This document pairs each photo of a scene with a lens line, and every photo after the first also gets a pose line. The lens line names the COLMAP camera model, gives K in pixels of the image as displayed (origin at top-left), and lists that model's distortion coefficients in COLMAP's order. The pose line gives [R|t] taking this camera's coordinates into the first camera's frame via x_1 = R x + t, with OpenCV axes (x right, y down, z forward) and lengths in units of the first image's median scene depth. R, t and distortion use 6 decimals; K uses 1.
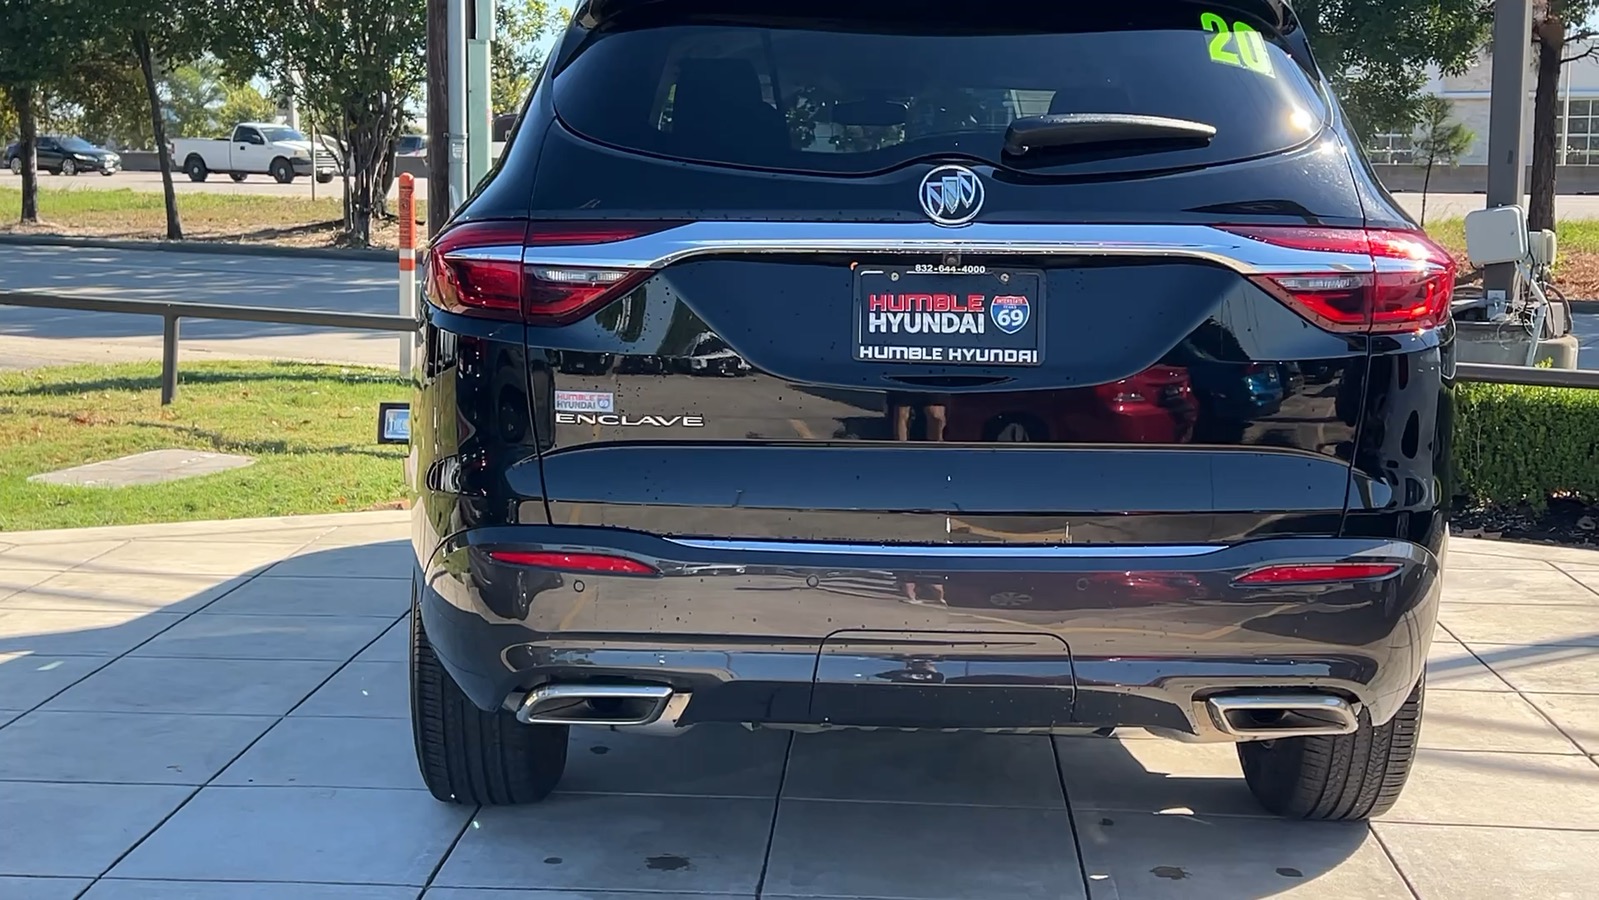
lens RADIAL K [[2160.7, 0, 799.5], [0, 2160.7, 450.0], [0, 0, 1]] dist [0.205426, -0.799587]
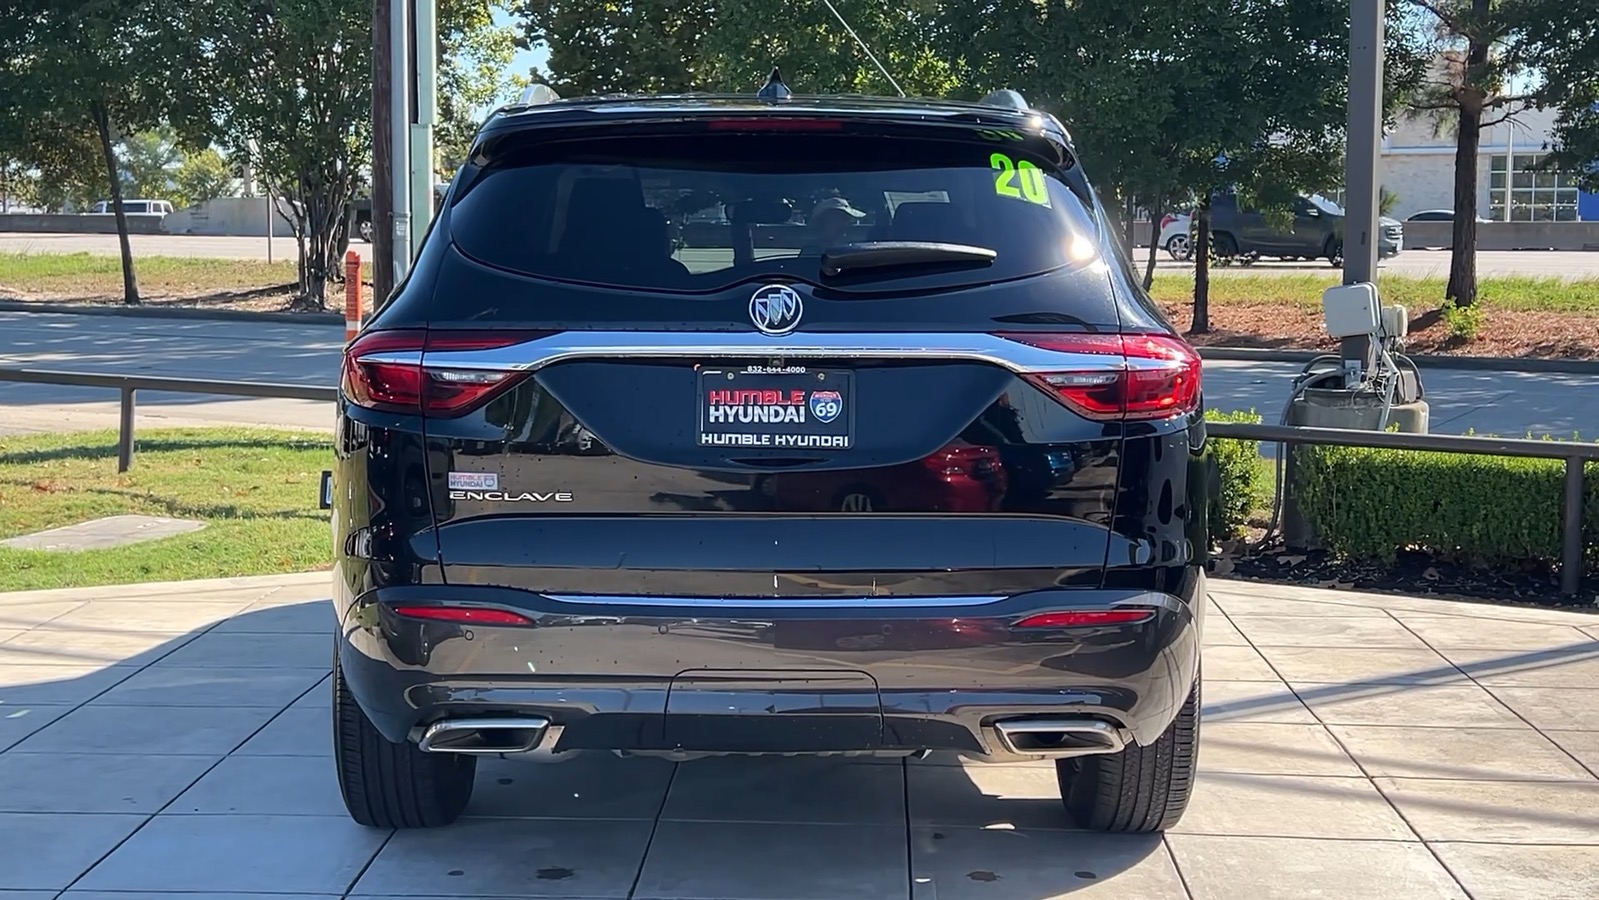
lens RADIAL K [[2160.7, 0, 799.5], [0, 2160.7, 450.0], [0, 0, 1]] dist [0.205426, -0.799587]
pose [[0.999818, -0.006921, 0.017799, 0.049809], [0.007365, 0.999661, -0.024981, -0.006836], [-0.017620, 0.025107, 0.999529, -0.169719]]
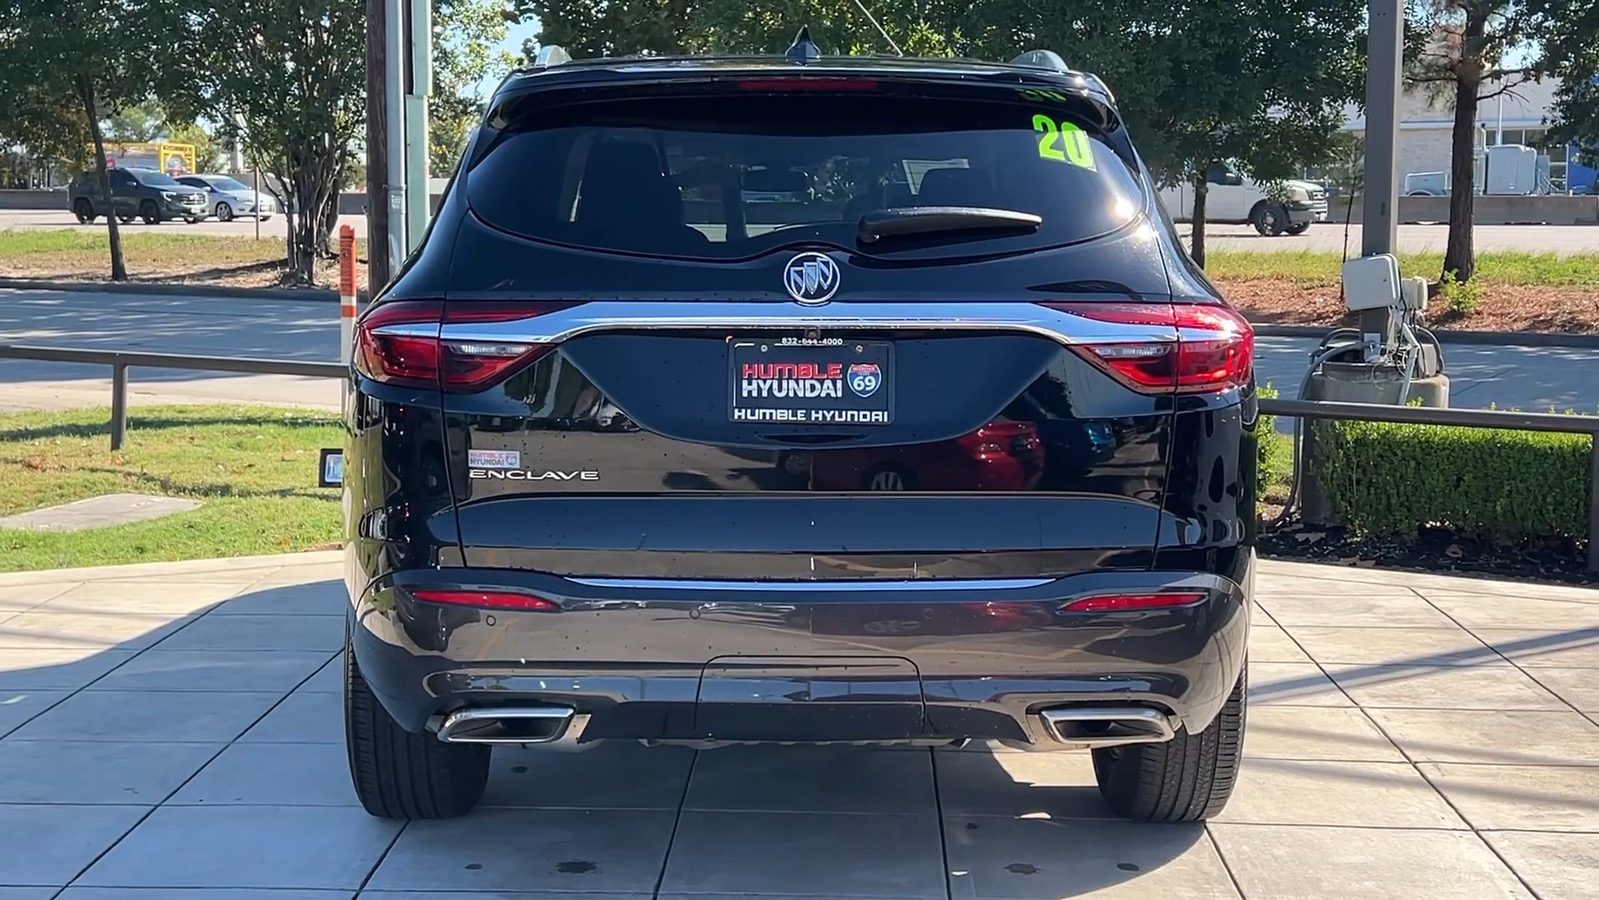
lens RADIAL K [[2160.7, 0, 799.5], [0, 2160.7, 450.0], [0, 0, 1]] dist [0.205426, -0.799587]
pose [[0.999685, -0.009083, 0.023389, 0.029042], [0.009414, 0.999856, -0.014117, -0.007834], [-0.023258, 0.014333, 0.999627, -0.123341]]
